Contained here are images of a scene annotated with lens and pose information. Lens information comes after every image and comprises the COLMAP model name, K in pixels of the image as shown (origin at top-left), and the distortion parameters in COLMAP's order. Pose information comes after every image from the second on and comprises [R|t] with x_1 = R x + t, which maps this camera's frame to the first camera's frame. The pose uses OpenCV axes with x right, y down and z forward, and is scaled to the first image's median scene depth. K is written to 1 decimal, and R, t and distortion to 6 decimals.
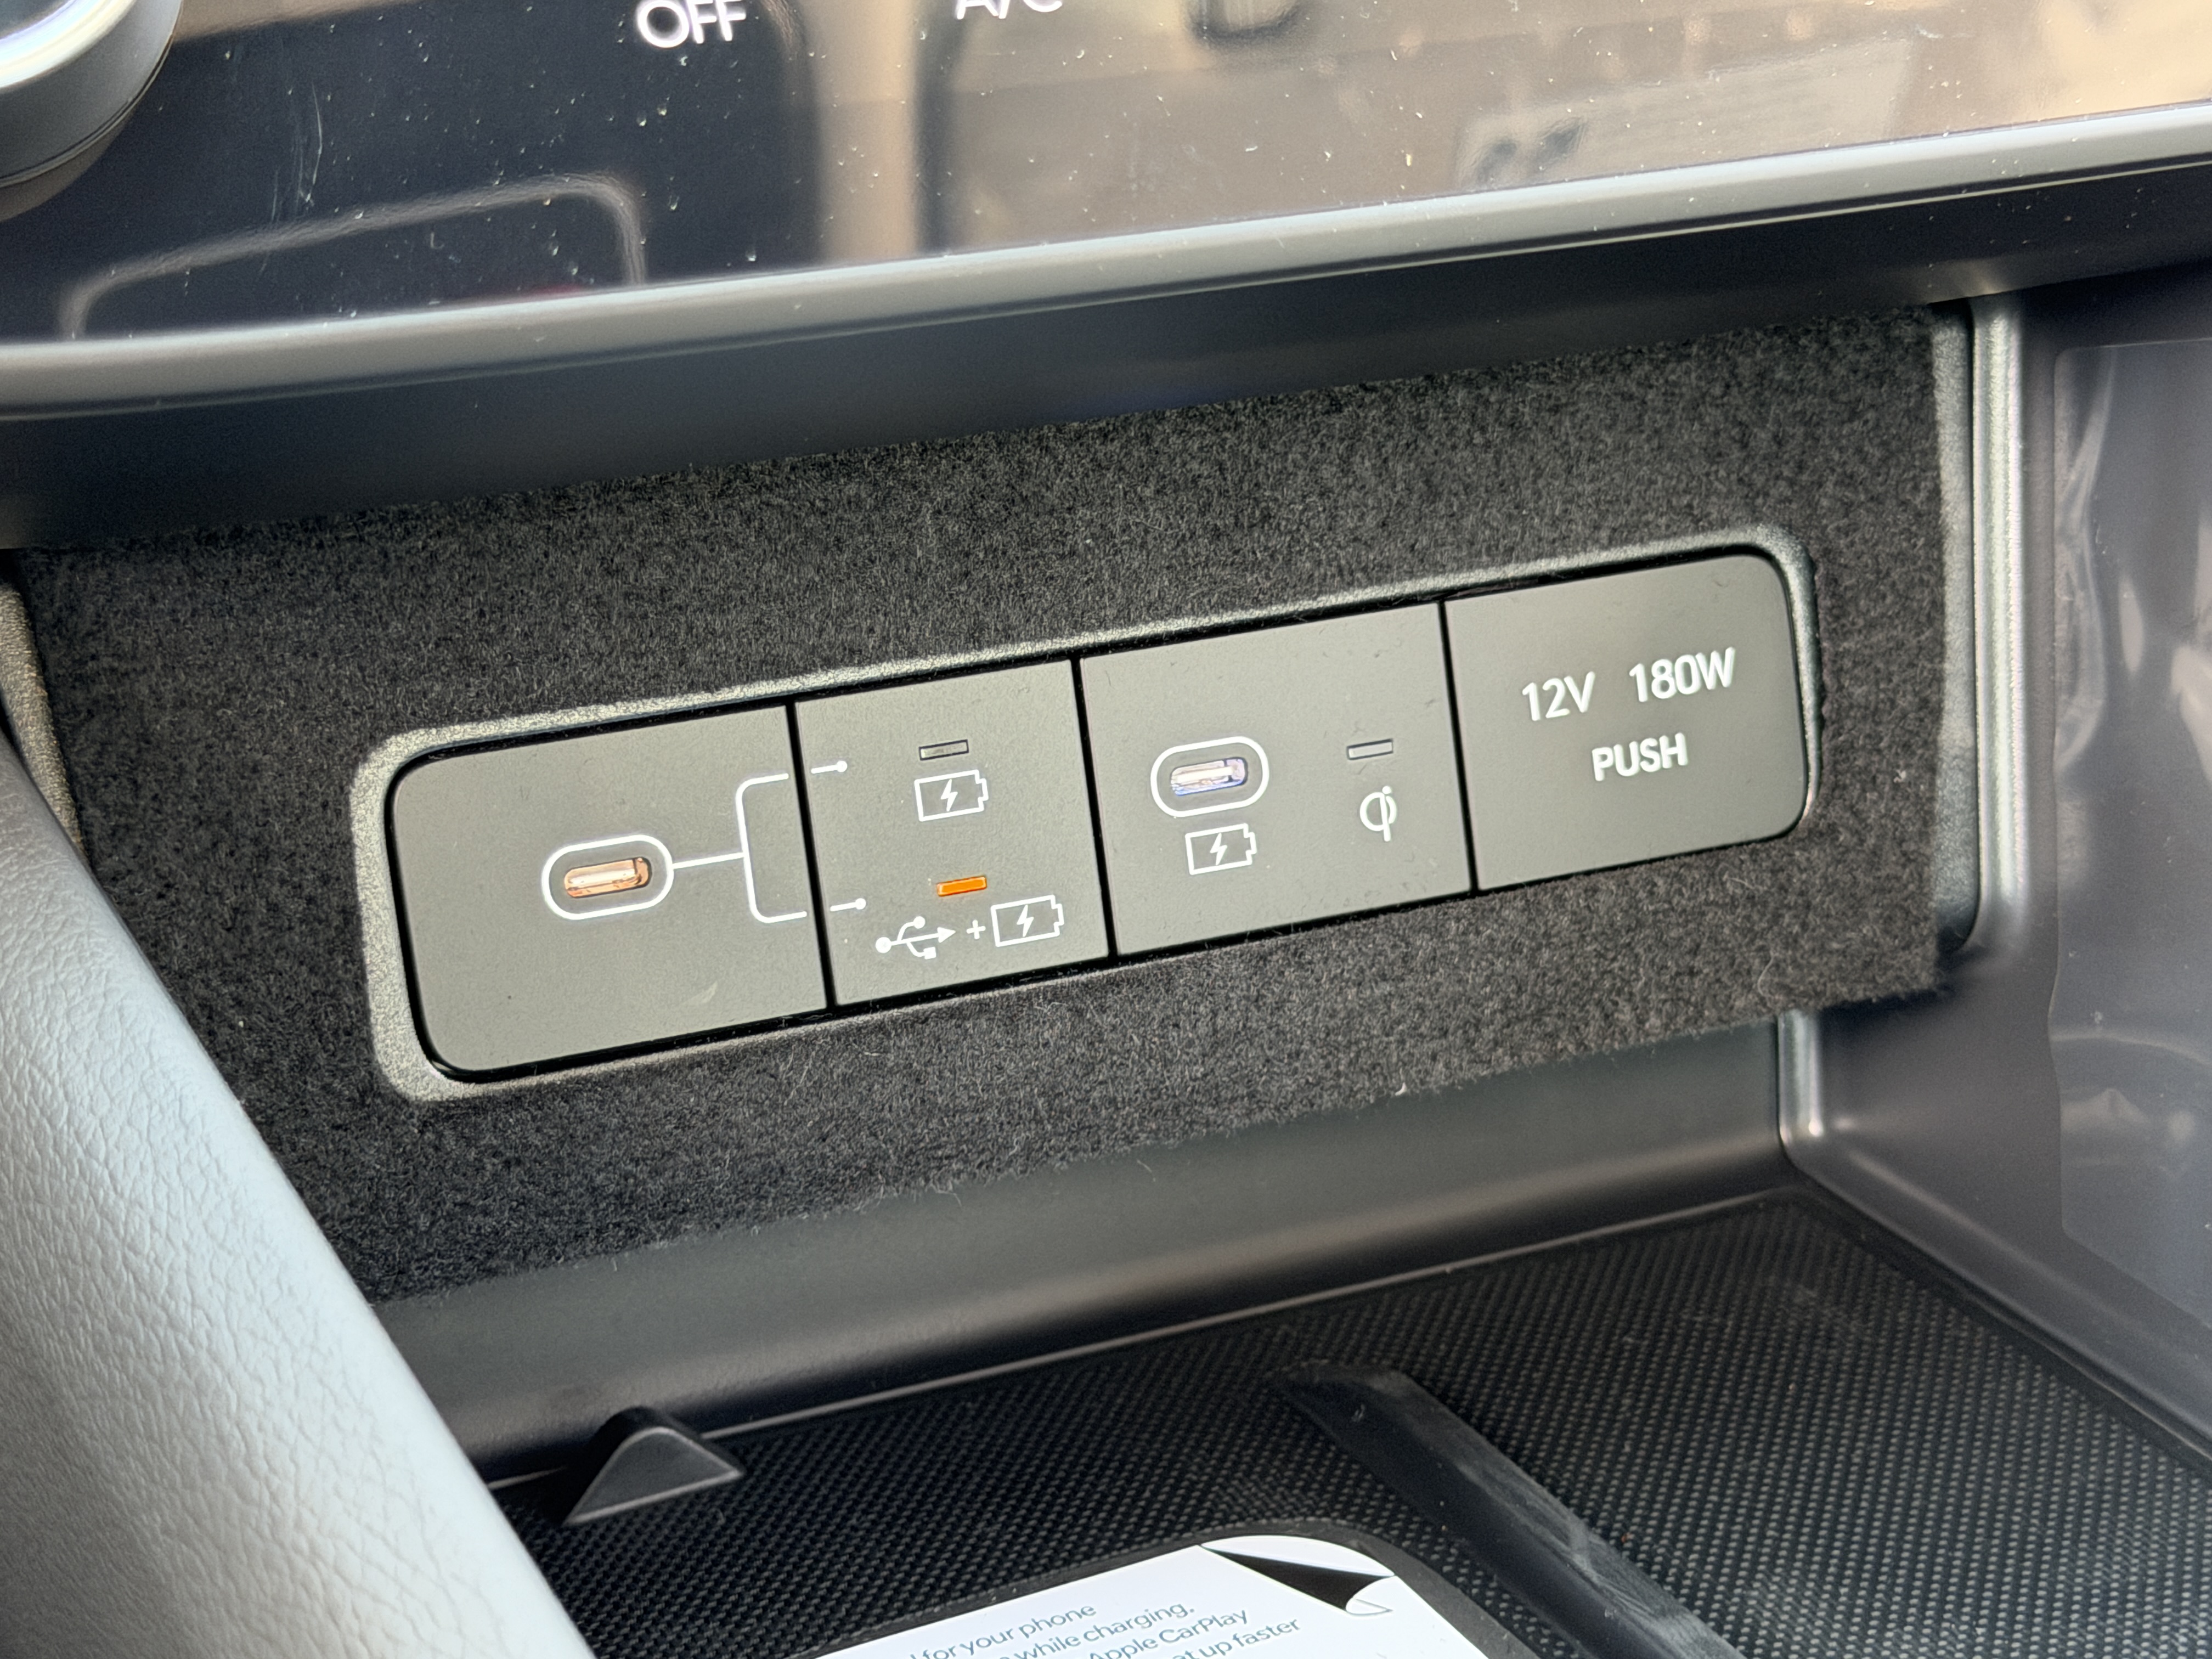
lens RADIAL K [[4174.4, 0, 1115.3], [0, 4174.4, 761.6], [0, 0, 1]] dist [0.107508, 0.222472]
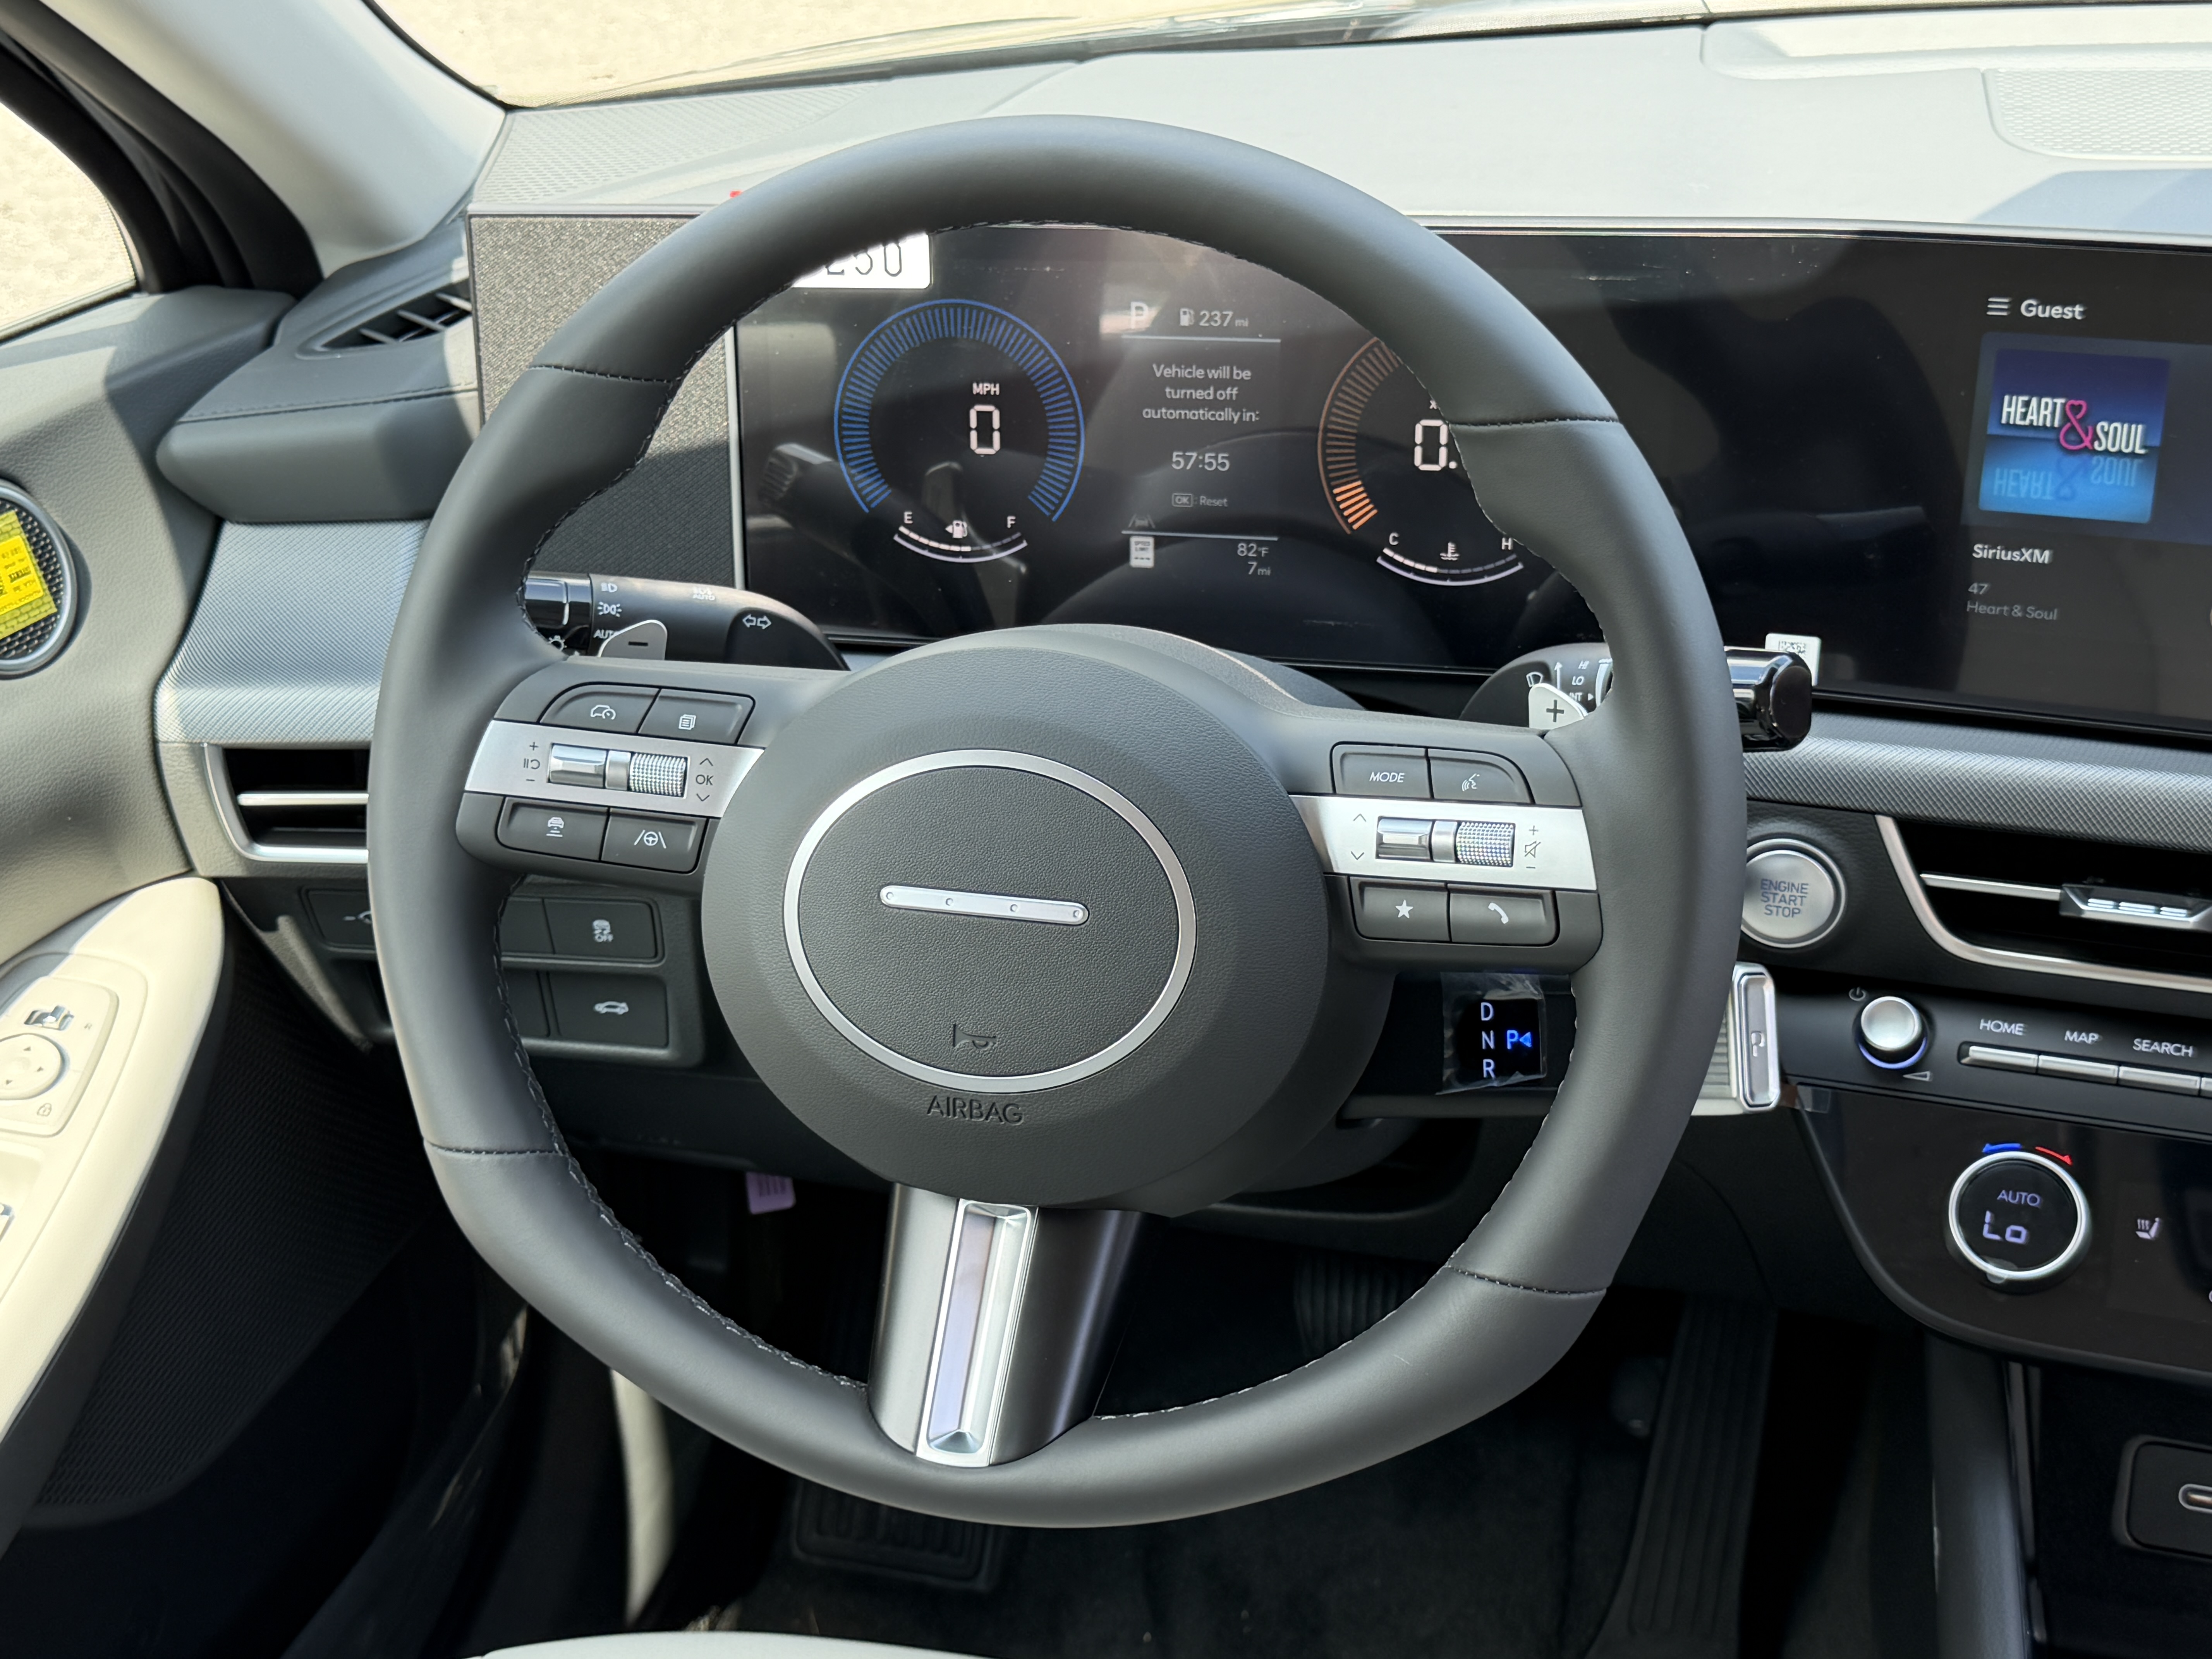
lens RADIAL K [[2934.0, 0, 1069.3], [0, 2934.0, 832.3], [0, 0, 1]] dist [0.160886, -0.361613]
pose [[0.727754, 0.223312, -0.648464, 0.555028], [-0.264440, 0.963763, 0.035118, -0.285266], [0.632808, 0.145923, 0.760435, -1.214270]]
